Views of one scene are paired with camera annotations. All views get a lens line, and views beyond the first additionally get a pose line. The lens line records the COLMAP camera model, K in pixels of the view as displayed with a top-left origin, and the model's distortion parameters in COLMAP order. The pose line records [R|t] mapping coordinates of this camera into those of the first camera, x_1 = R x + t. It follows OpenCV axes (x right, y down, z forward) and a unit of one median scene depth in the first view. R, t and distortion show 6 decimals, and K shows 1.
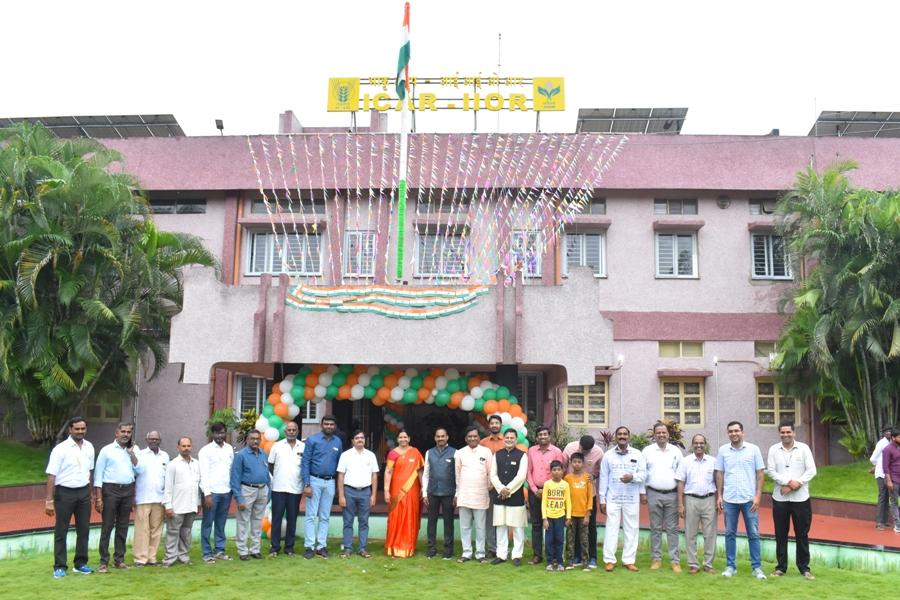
lens RADIAL K [[701.6, 0, 450.0], [0, 701.6, 300.0], [0, 0, 1]] dist [-0.090411, 0.011691]
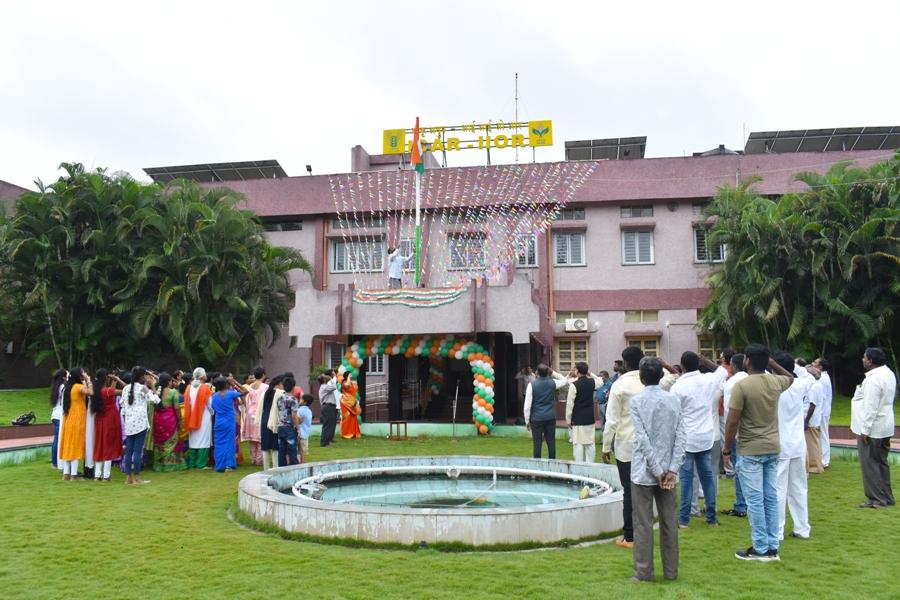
lens RADIAL K [[688.9, 0, 449.4], [0, 688.9, 271.4], [0, 0, 1]] dist [-0.090320, 0.002548]
pose [[0.992089, -0.034803, -0.120613, 0.135279], [0.035770, 0.999343, 0.005856, -0.043429], [0.120330, -0.010124, 0.992682, -0.427848]]
